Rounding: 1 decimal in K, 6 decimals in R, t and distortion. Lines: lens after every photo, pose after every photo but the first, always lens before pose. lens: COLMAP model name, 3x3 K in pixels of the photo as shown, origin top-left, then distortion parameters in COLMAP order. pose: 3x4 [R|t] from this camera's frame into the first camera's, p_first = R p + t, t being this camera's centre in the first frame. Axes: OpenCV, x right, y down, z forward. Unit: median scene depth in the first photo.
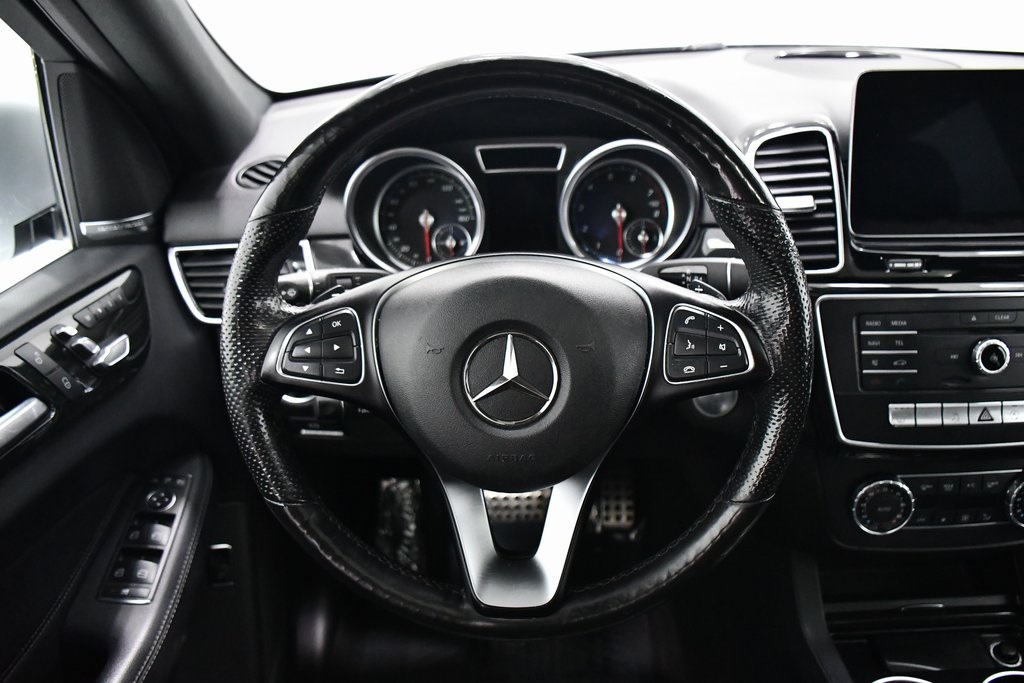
lens RADIAL K [[796.5, 0, 536.4], [0, 796.5, 338.7], [0, 0, 1]] dist [-0.186800, 0.108840]
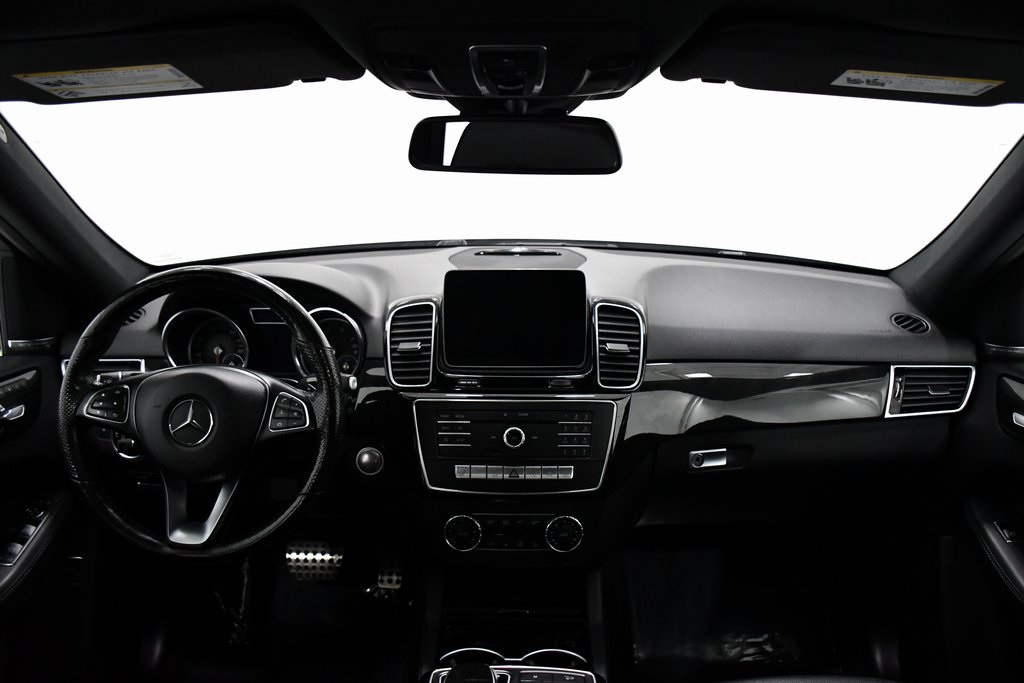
lens RADIAL K [[796.5, 0, 536.4], [0, 796.5, 338.7], [0, 0, 1]] dist [-0.186800, 0.108840]
pose [[0.998795, 0.036161, 0.033183, 0.571085], [-0.028970, 0.980149, -0.196134, 0.148759], [-0.039617, 0.194936, 0.980015, -0.747847]]
